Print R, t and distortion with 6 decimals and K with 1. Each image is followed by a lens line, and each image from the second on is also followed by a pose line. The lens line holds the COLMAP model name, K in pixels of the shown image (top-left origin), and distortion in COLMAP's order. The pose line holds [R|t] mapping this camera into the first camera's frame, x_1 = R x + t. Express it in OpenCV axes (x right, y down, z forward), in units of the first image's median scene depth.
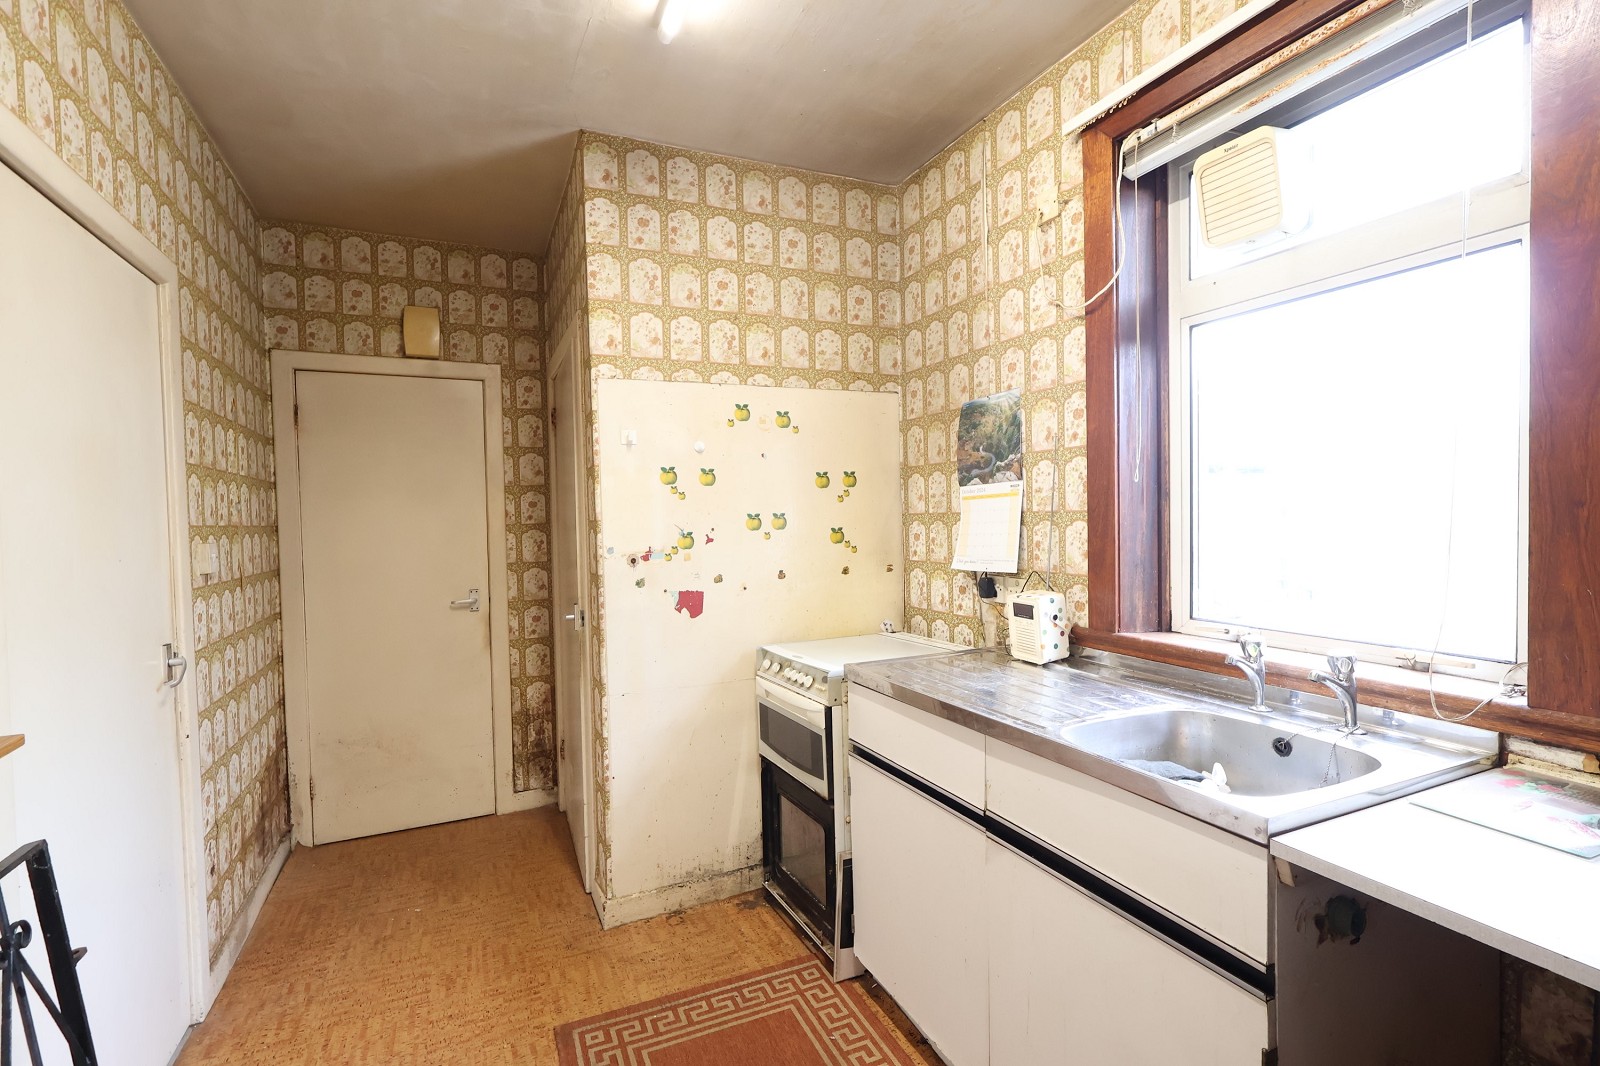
lens RADIAL K [[741.4, 0, 798.9], [0, 741.4, 537.5], [0, 0, 1]] dist [0.001975, 0.000181]
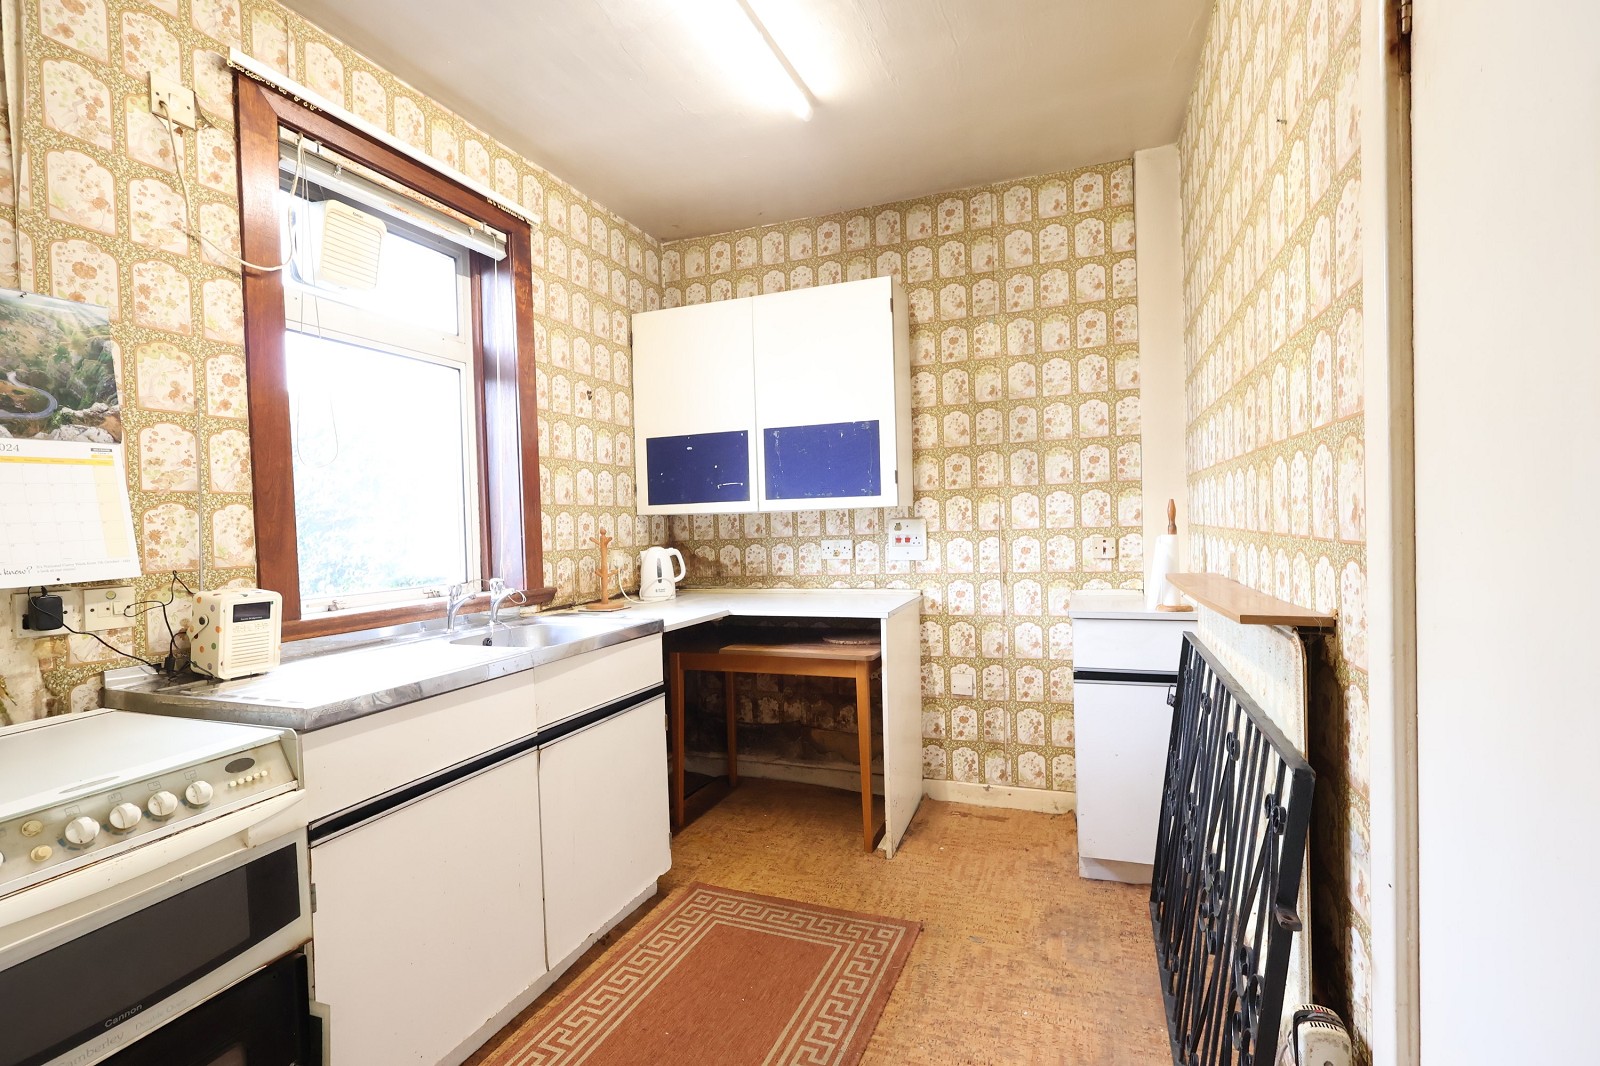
lens RADIAL K [[741.4, 0, 799.0], [0, 741.4, 534.0], [0, 0, 1]] dist [0.001975, 0.000181]
pose [[-0.696276, 0.021409, 0.717455, -0.659782], [0.056175, 0.998115, 0.024732, 0.025871], [-0.715573, 0.057523, -0.696166, 1.071106]]
